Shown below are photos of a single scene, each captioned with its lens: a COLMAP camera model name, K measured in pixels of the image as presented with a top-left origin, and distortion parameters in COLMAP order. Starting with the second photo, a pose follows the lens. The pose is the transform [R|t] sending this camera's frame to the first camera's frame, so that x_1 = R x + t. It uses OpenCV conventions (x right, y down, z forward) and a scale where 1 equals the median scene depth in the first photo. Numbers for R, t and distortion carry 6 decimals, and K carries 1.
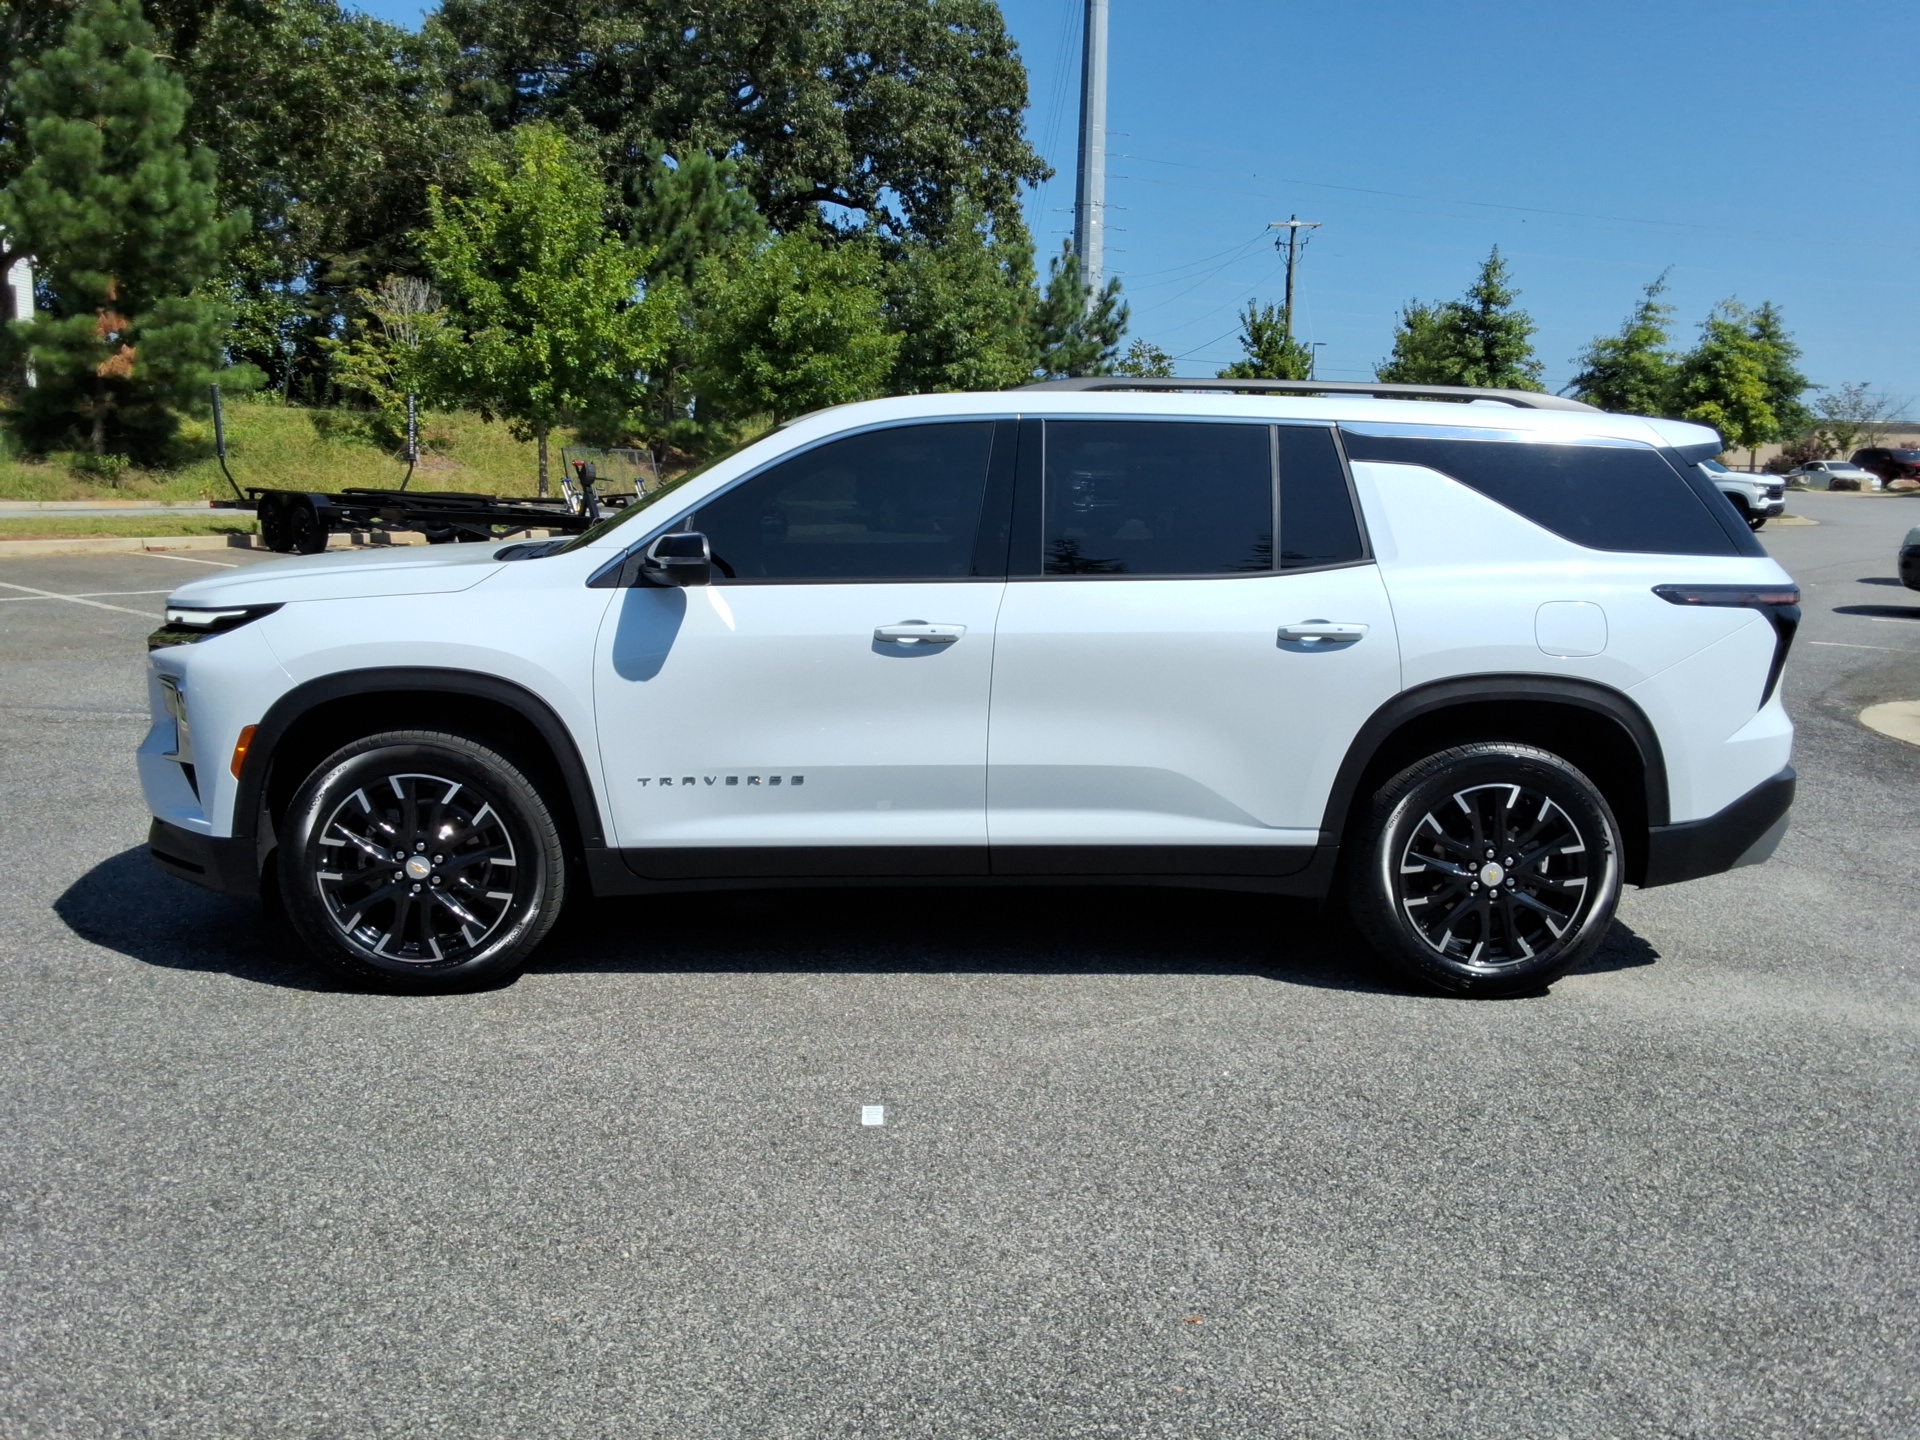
lens RADIAL K [[1541.7, 0, 977.0], [0, 1541.7, 699.7], [0, 0, 1]] dist [0.124822, -0.203574]
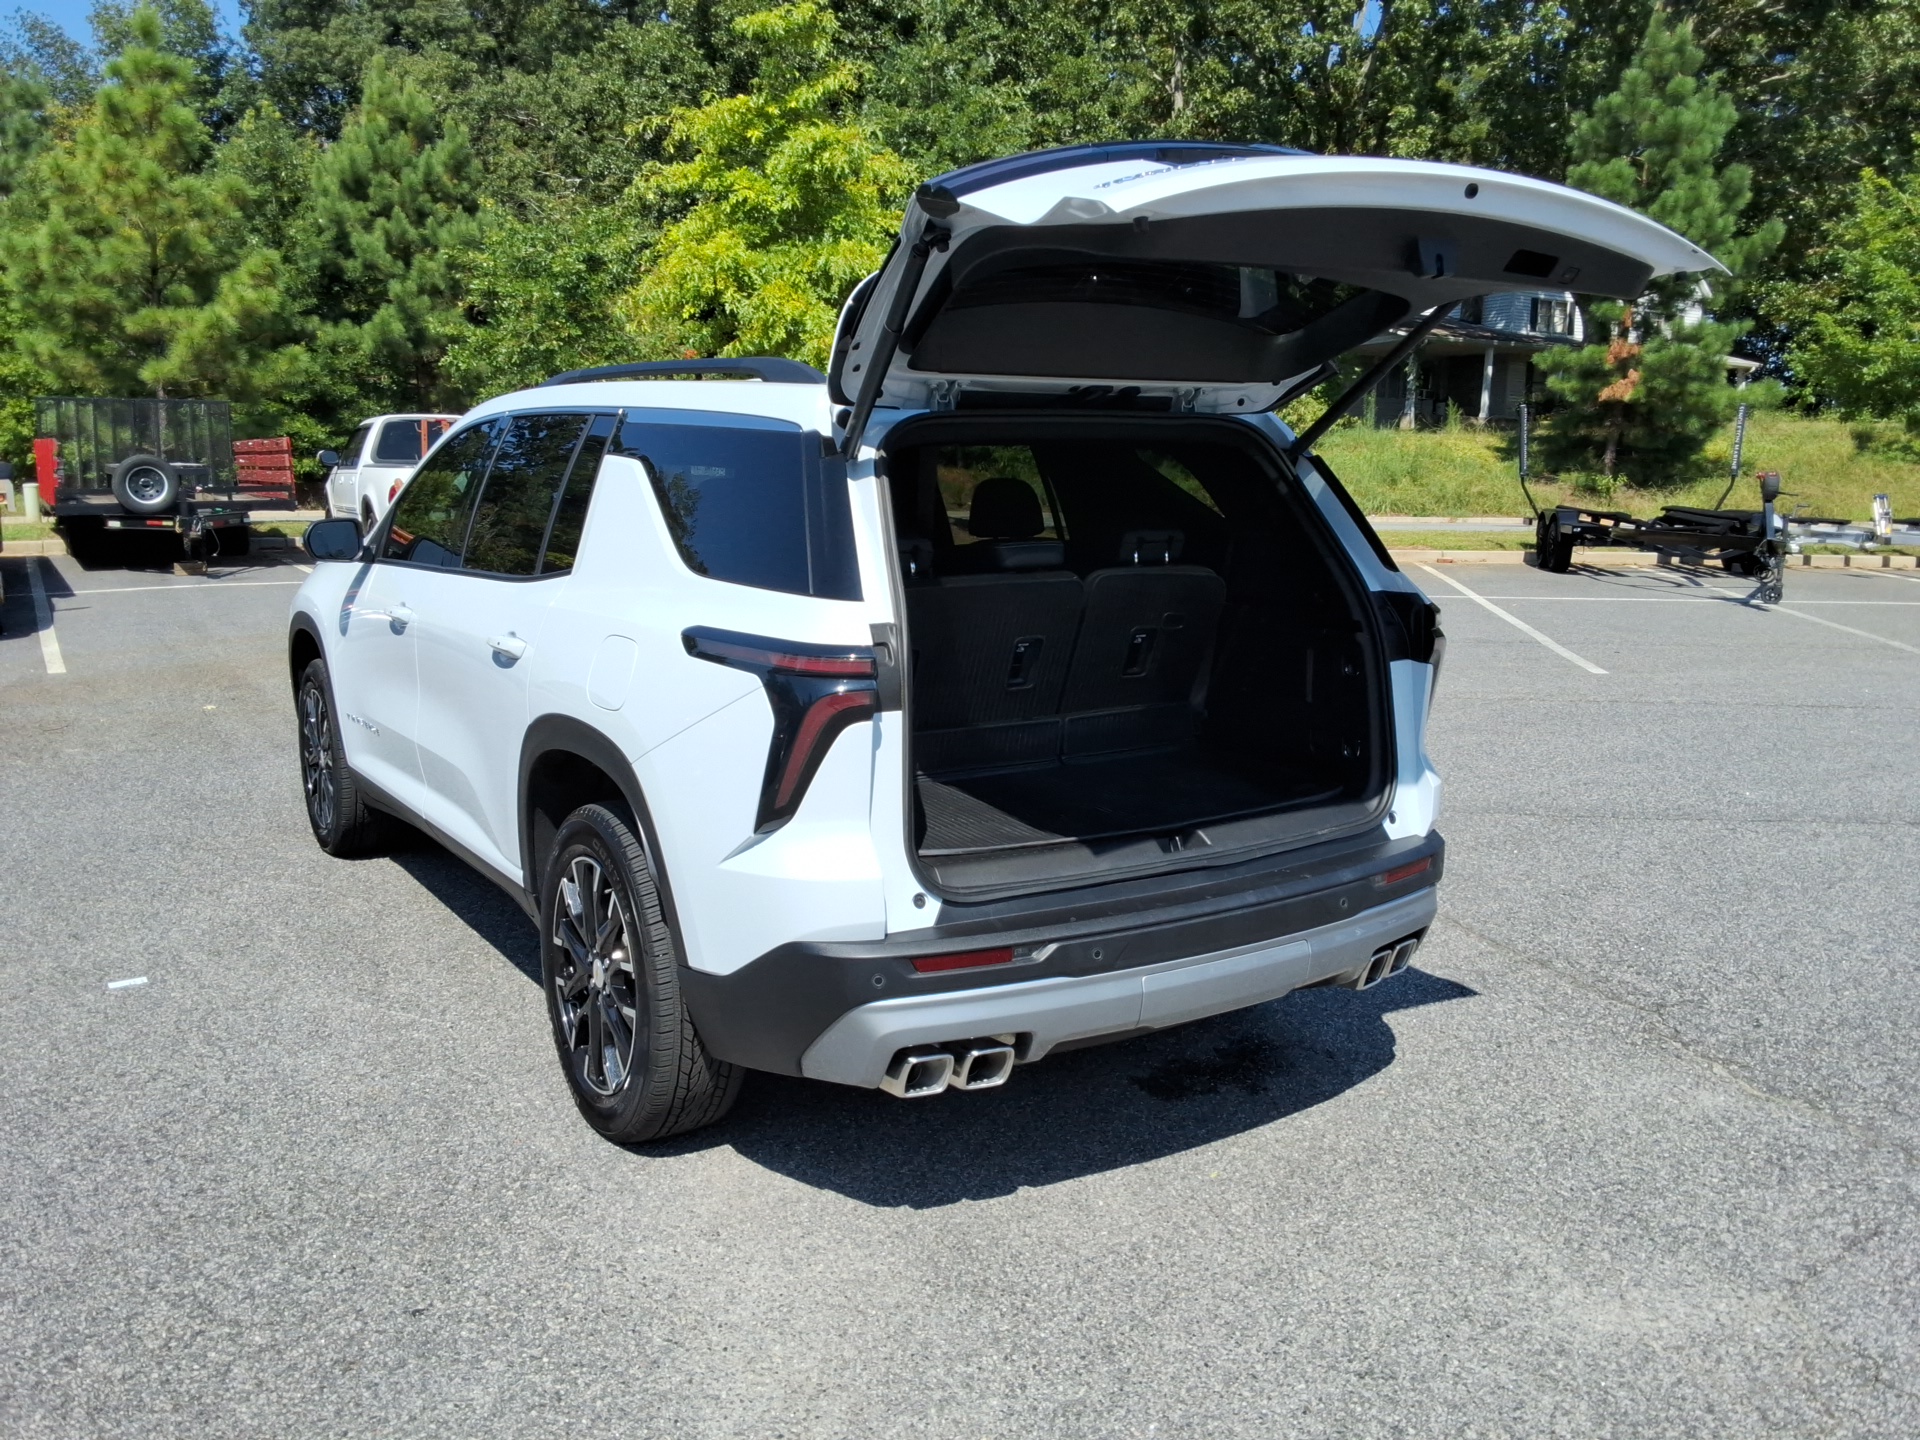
lens RADIAL K [[1541.7, 0, 977.0], [0, 1541.7, 699.7], [0, 0, 1]] dist [0.124822, -0.203574]
pose [[0.511629, 0.114862, -0.851494, 0.185732], [-0.126482, 0.990296, 0.057588, -0.016336], [0.849846, 0.078235, 0.521192, 0.126760]]
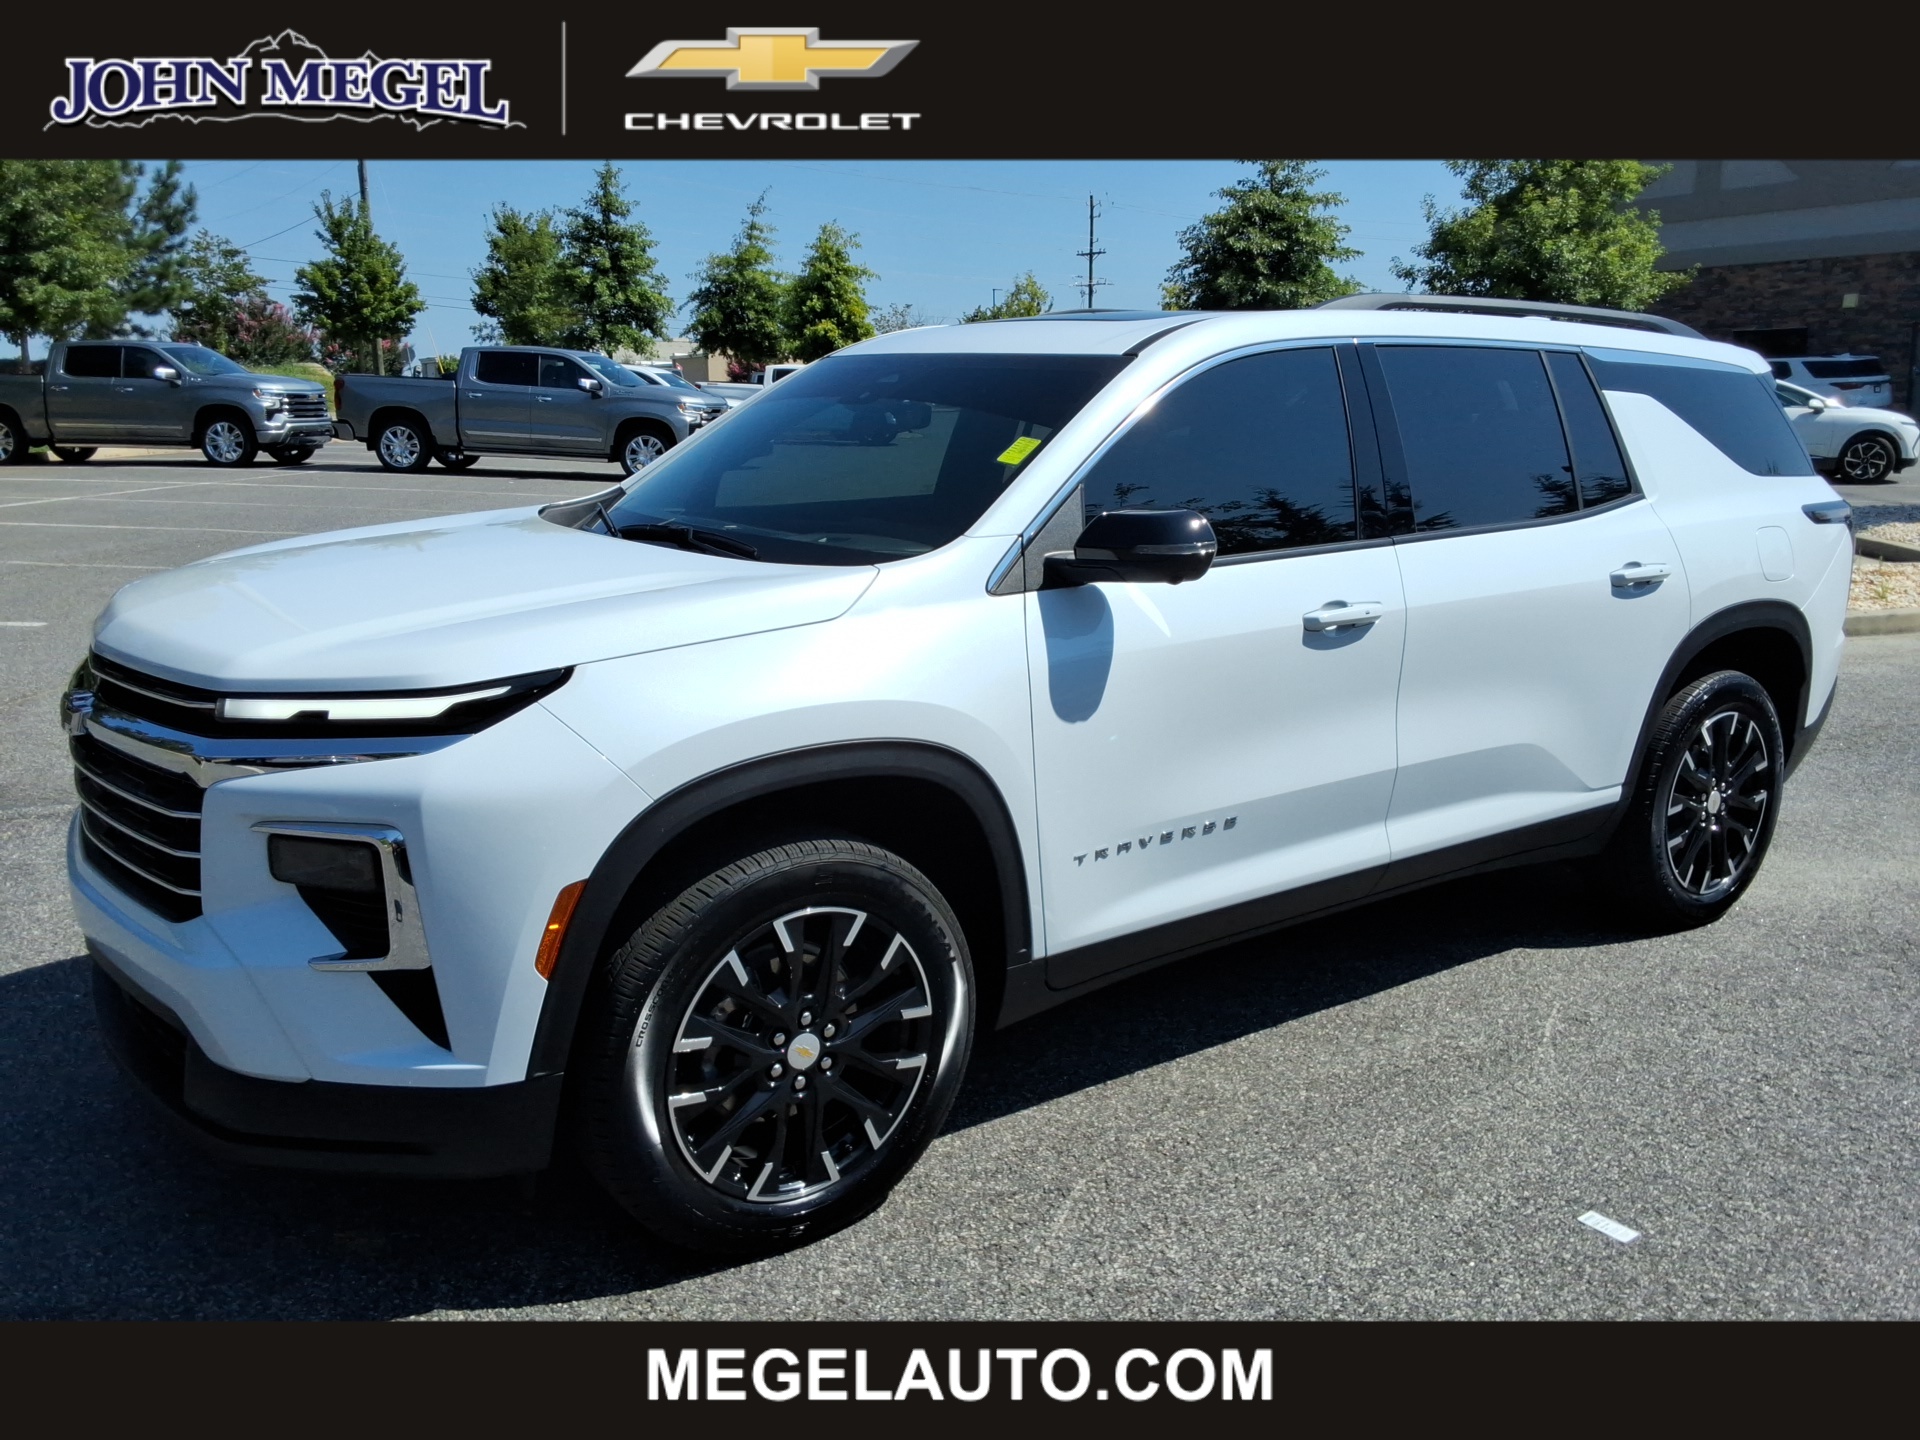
lens RADIAL K [[1541.7, 0, 977.0], [0, 1541.7, 699.7], [0, 0, 1]] dist [0.124822, -0.203574]
pose [[0.830502, -0.119698, 0.544003, -0.104611], [0.089348, 0.992619, 0.082005, -0.013738], [-0.549804, -0.019500, 0.835066, 0.071160]]
